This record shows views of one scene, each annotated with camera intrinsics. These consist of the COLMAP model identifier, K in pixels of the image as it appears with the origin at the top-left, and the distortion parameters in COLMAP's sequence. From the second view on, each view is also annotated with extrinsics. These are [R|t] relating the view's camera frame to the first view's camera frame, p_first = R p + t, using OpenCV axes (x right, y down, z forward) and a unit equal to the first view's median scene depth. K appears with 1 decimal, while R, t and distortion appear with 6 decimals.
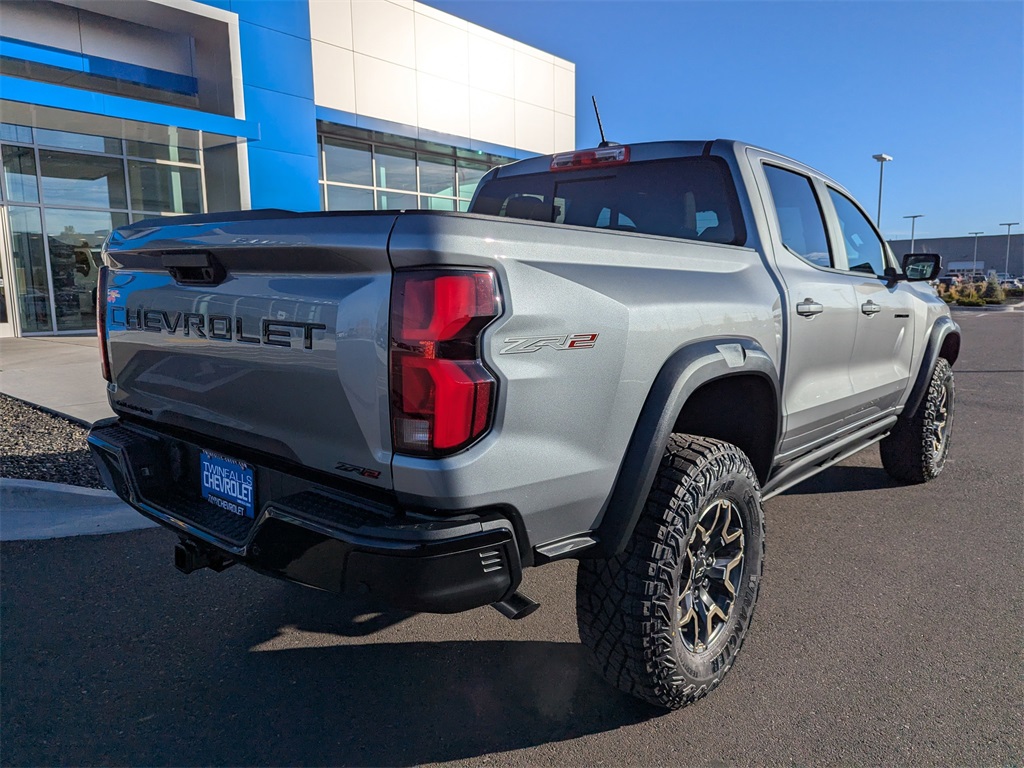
lens RADIAL K [[741.8, 0, 512.0], [0, 741.8, 384.0], [0, 0, 1]] dist [0.048856, -0.041359]
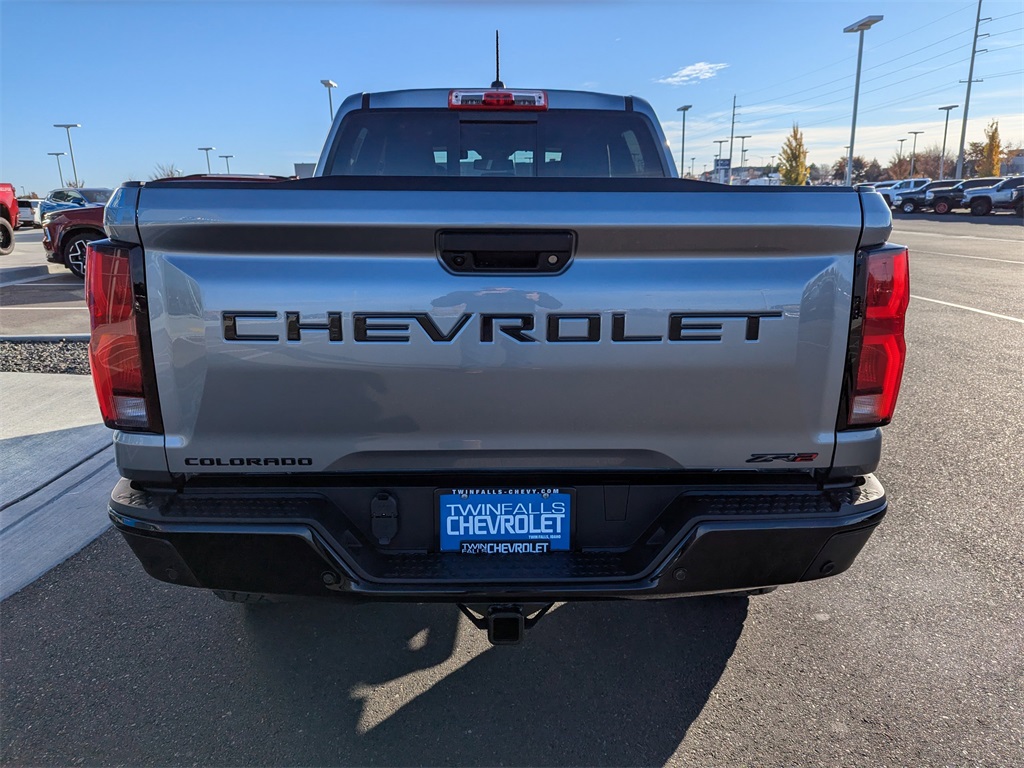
lens RADIAL K [[741.8, 0, 512.0], [0, 741.8, 384.0], [0, 0, 1]] dist [0.048856, -0.041359]
pose [[0.738413, -0.171756, 0.652109, -0.863759], [0.103468, 0.984427, 0.142122, -0.121798], [-0.666364, -0.037472, 0.744685, 0.410743]]
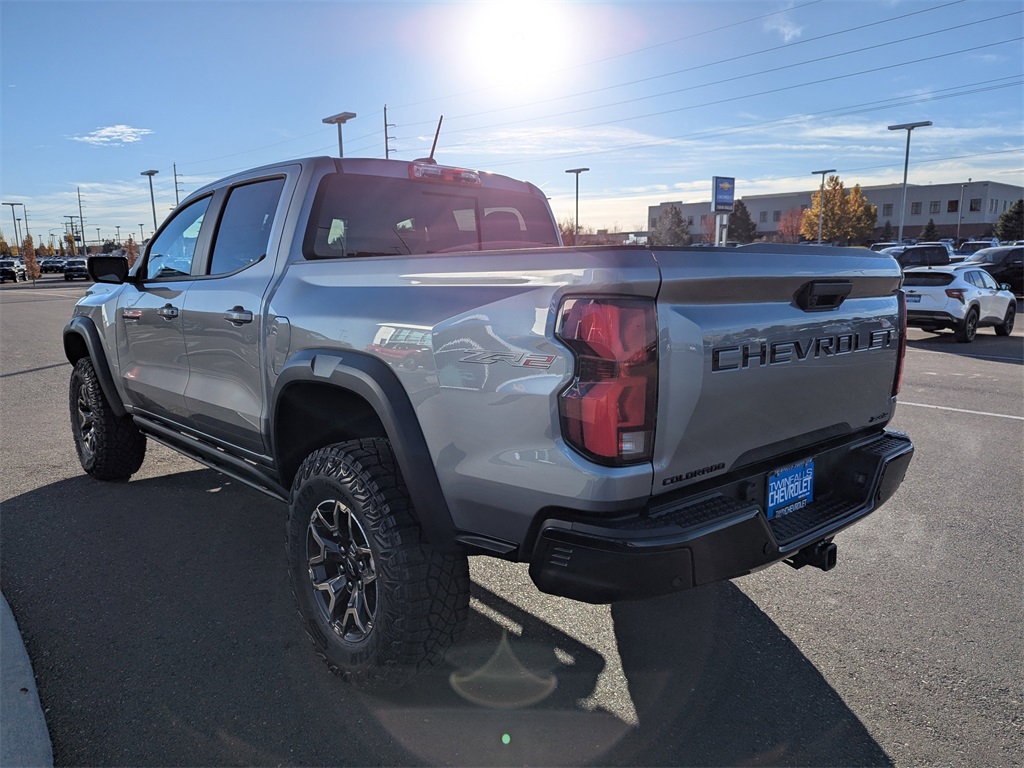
lens RADIAL K [[741.8, 0, 512.0], [0, 741.8, 384.0], [0, 0, 1]] dist [0.048856, -0.041359]
pose [[0.114847, -0.159478, 0.980498, -1.481535], [0.137176, 0.980119, 0.143349, -0.232759], [-0.983866, 0.118037, 0.134440, 1.234383]]
